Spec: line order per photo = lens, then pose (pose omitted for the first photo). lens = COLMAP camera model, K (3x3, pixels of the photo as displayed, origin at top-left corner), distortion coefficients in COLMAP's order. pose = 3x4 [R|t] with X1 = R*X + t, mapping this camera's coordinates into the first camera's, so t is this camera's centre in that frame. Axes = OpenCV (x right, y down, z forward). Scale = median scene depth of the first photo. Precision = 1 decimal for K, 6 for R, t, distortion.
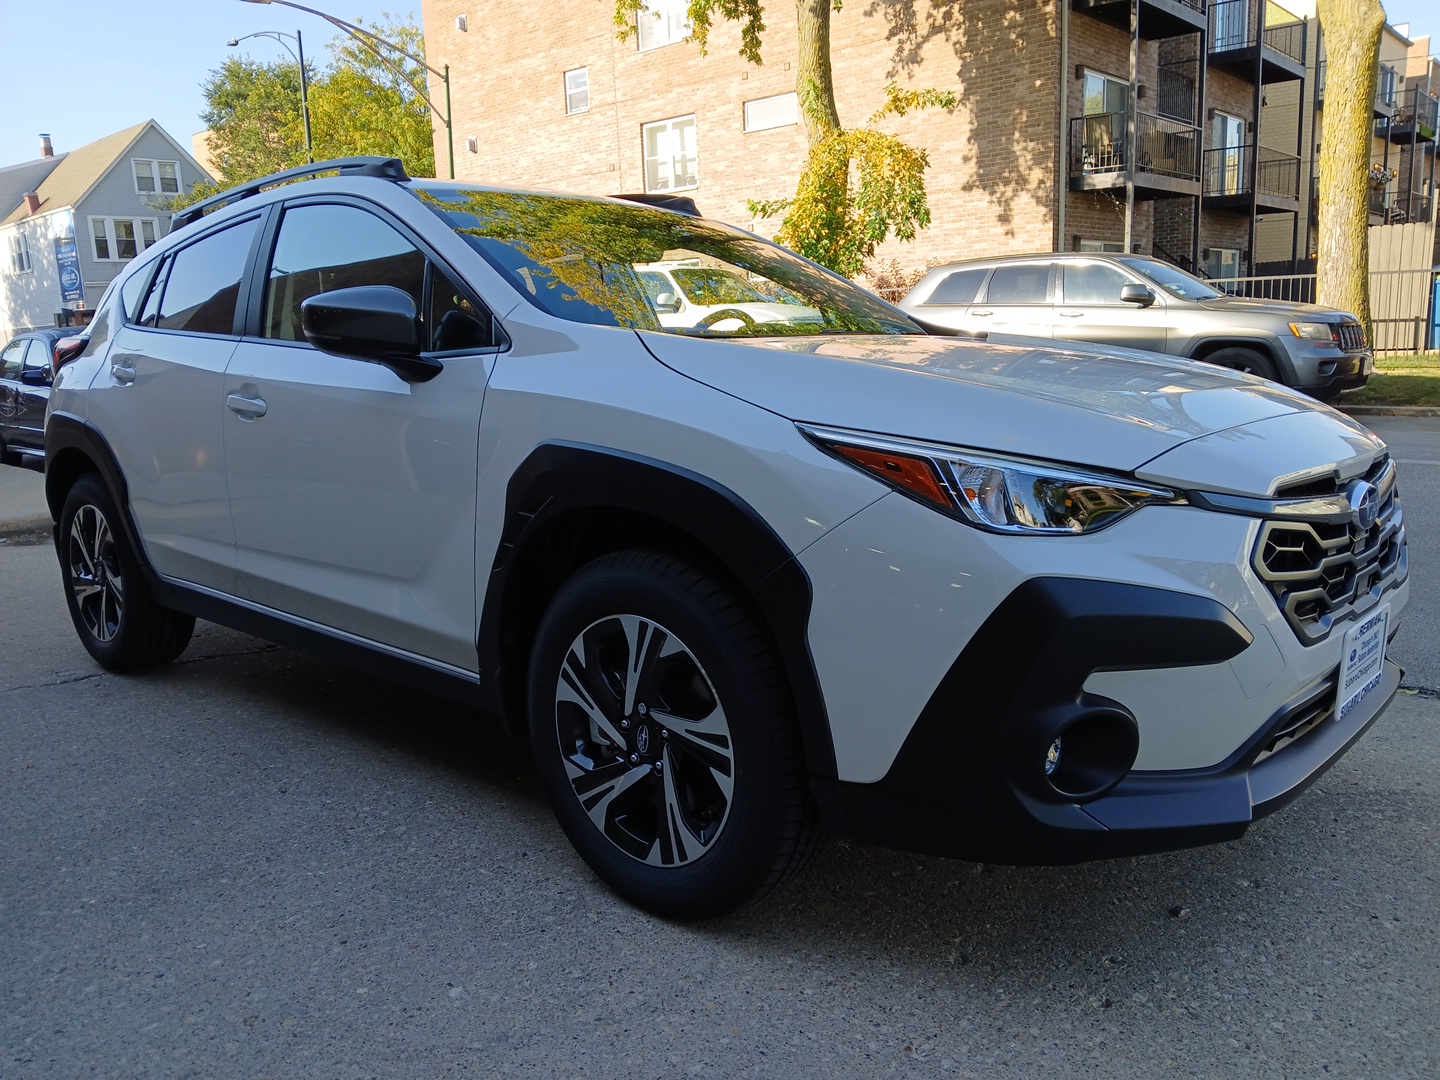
lens RADIAL K [[1151.1, 0, 738.5], [0, 1151.1, 541.5], [0, 0, 1]] dist [0.000347, -0.030287]
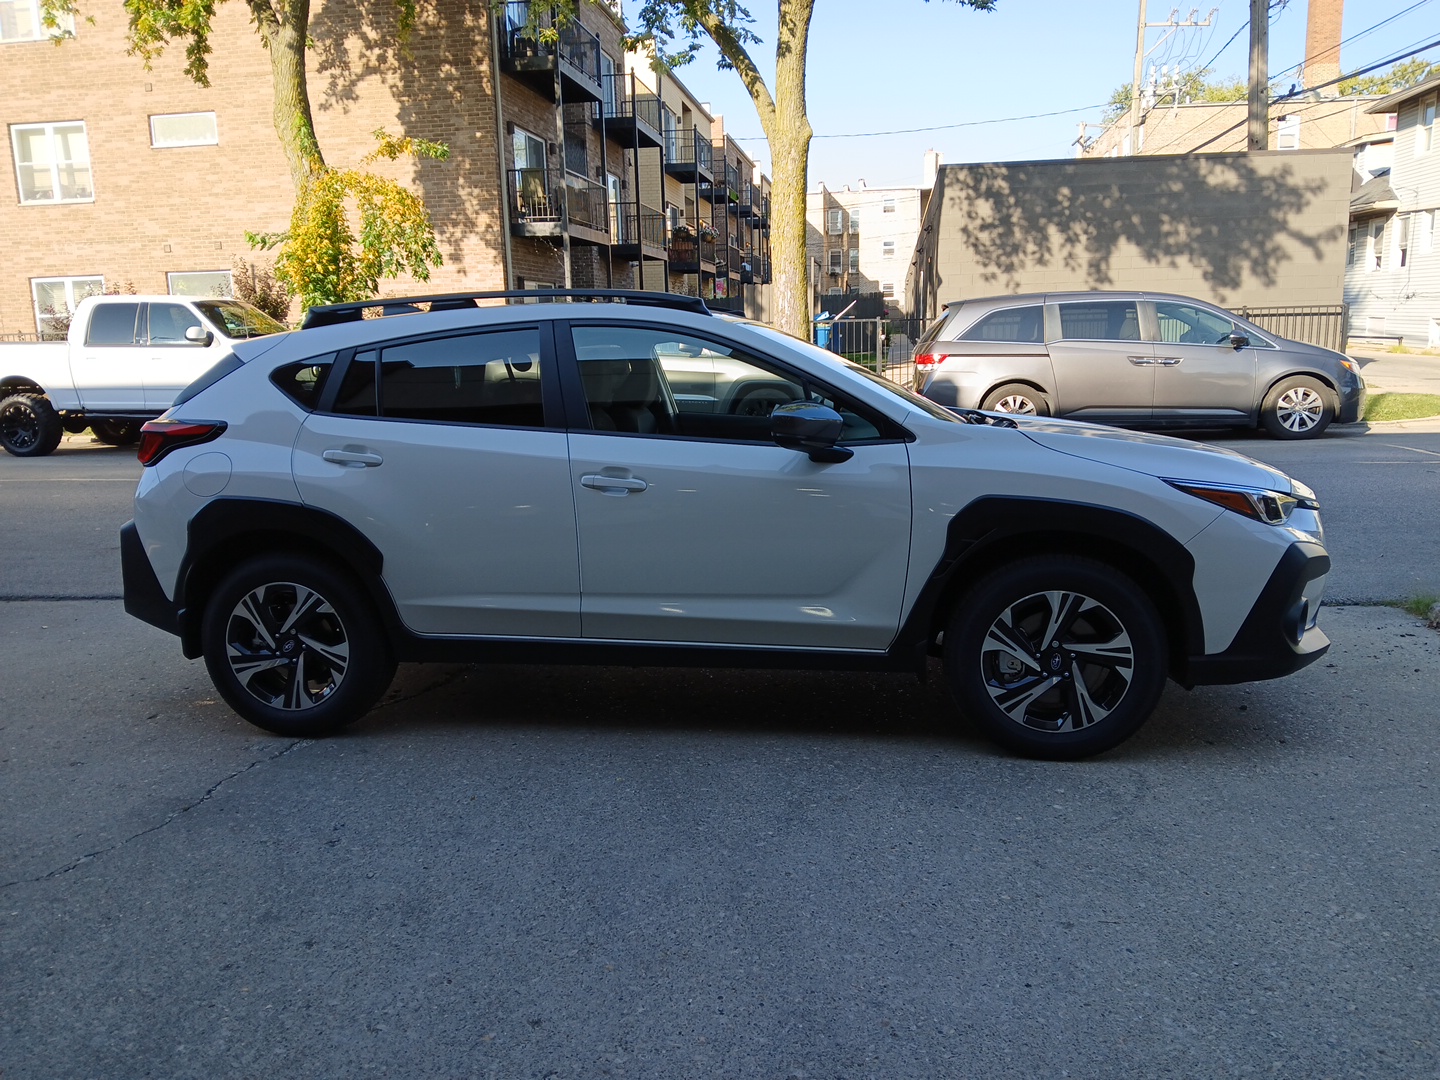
lens RADIAL K [[1137.6, 0, 720.3], [0, 1137.6, 558.3], [0, 0, 1]] dist [0.008352, -0.052429]
pose [[0.838369, -0.087958, 0.537960, -0.161907], [0.086867, 0.995842, 0.027447, -0.008796], [-0.538137, 0.023720, 0.842524, -0.022091]]
